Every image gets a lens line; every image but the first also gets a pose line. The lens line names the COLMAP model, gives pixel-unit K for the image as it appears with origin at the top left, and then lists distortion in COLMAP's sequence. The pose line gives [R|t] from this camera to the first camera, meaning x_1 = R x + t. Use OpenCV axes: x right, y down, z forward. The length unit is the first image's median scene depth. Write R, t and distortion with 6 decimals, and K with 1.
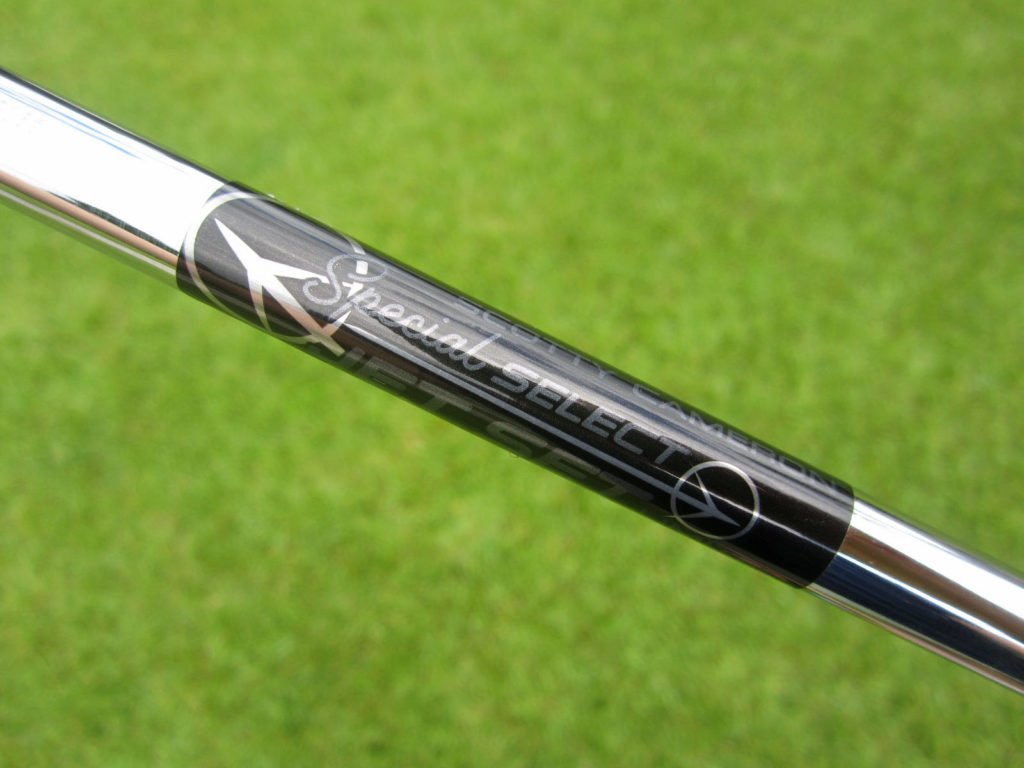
lens RADIAL K [[831.5, 0, 512.0], [0, 831.5, 384.0], [0, 0, 1]] dist [-0.058382, 0.015224]
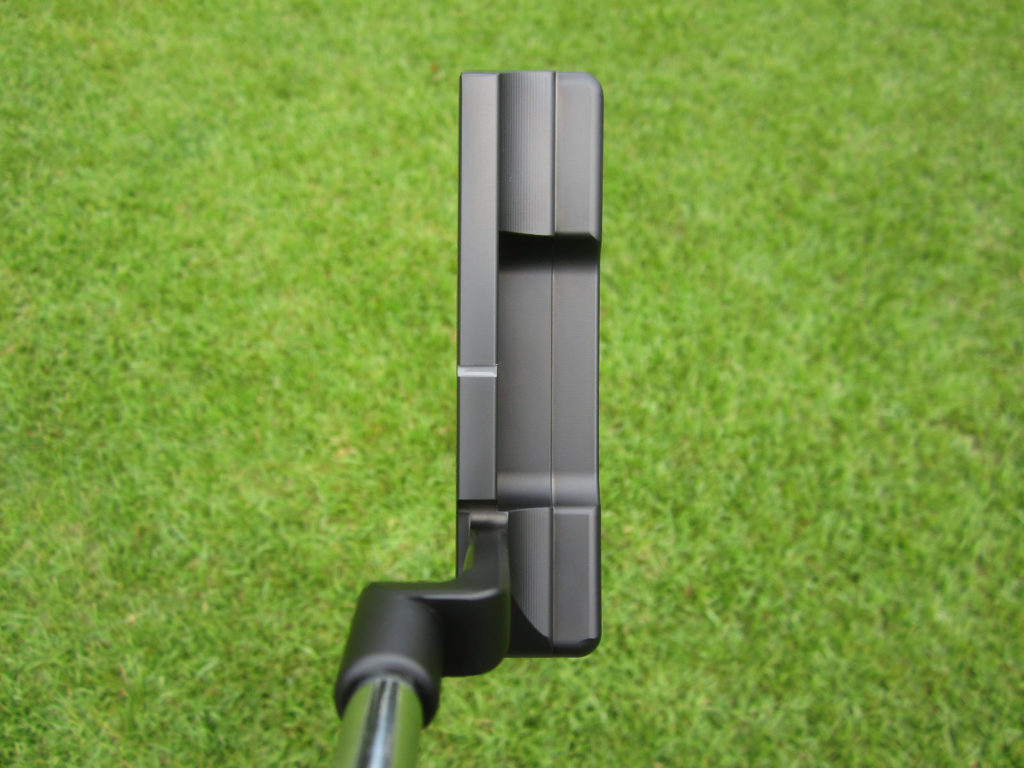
lens RADIAL K [[831.5, 0, 512.0], [0, 831.5, 384.0], [0, 0, 1]] dist [-0.058382, 0.015224]
pose [[0.990415, 0.036970, 0.133088, -0.048989], [-0.038295, 0.999239, 0.007411, -0.023249], [-0.132713, -0.012436, 0.991077, 0.005784]]
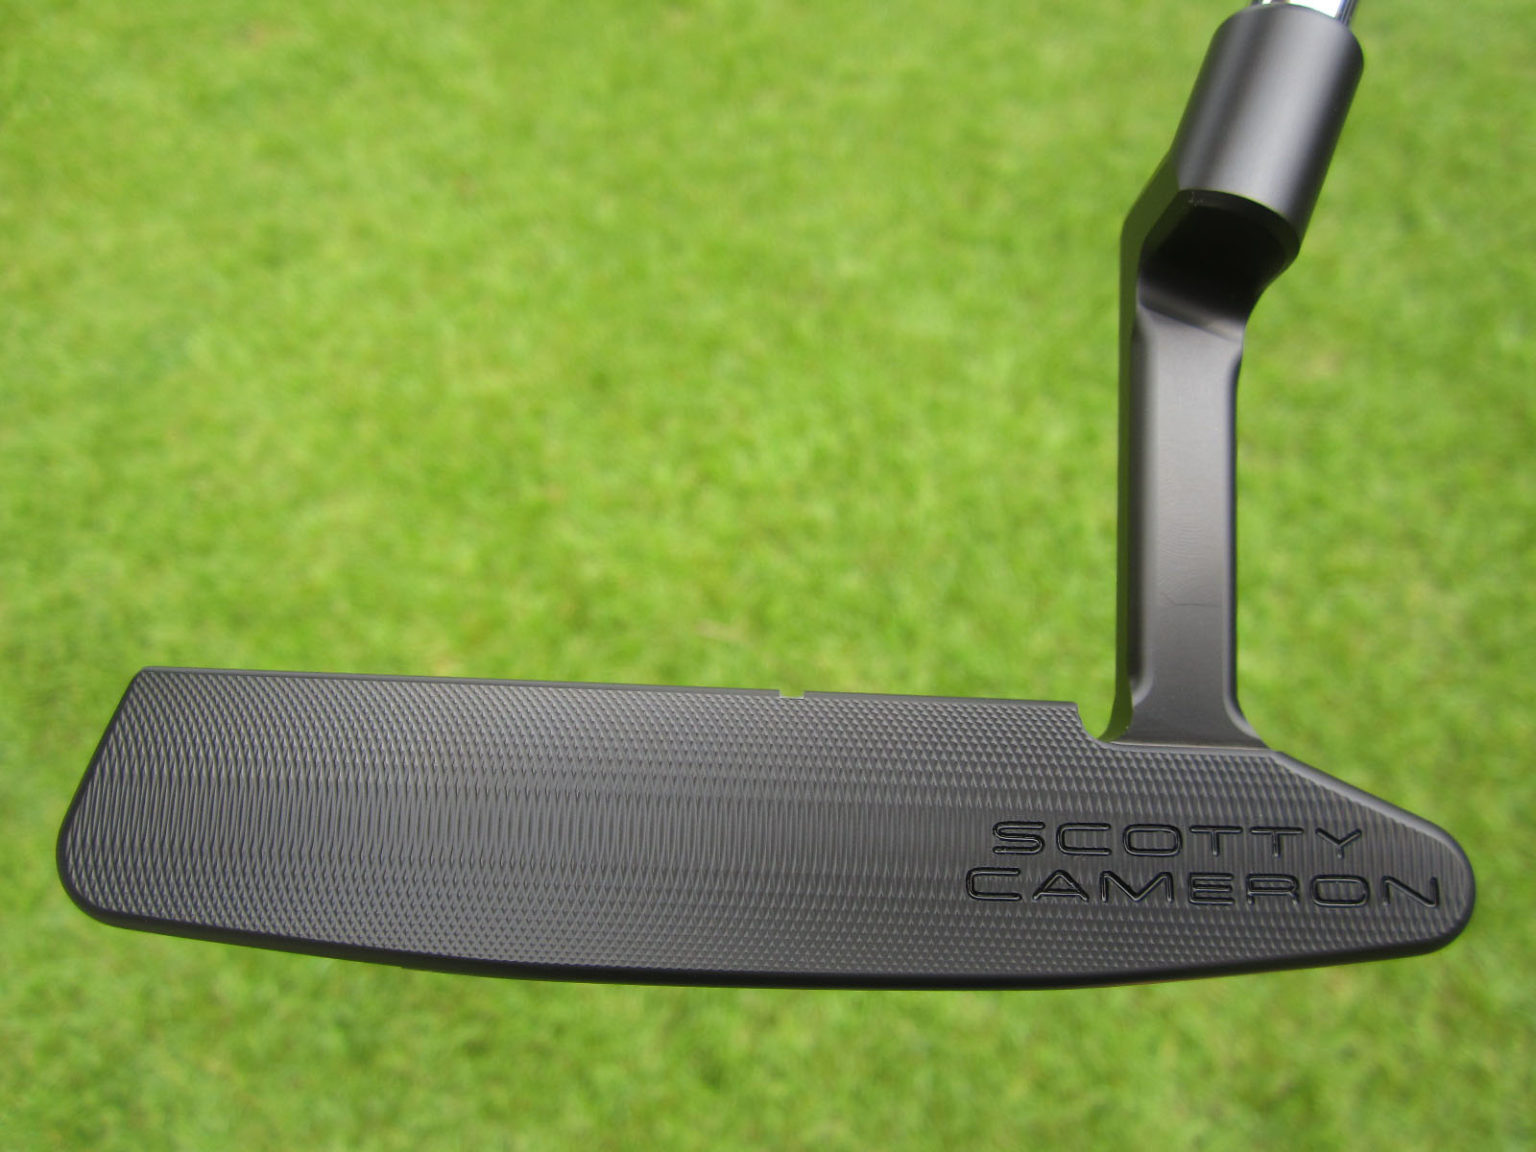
lens RADIAL K [[1247.2, 0, 768.0], [0, 1247.2, 576.0], [0, 0, 1]] dist [-0.058382, 0.015224]
pose [[0.965333, -0.210052, 0.154949, 0.005758], [0.220399, 0.973983, -0.052733, 0.097940], [-0.139841, 0.085056, 0.986514, -0.131992]]
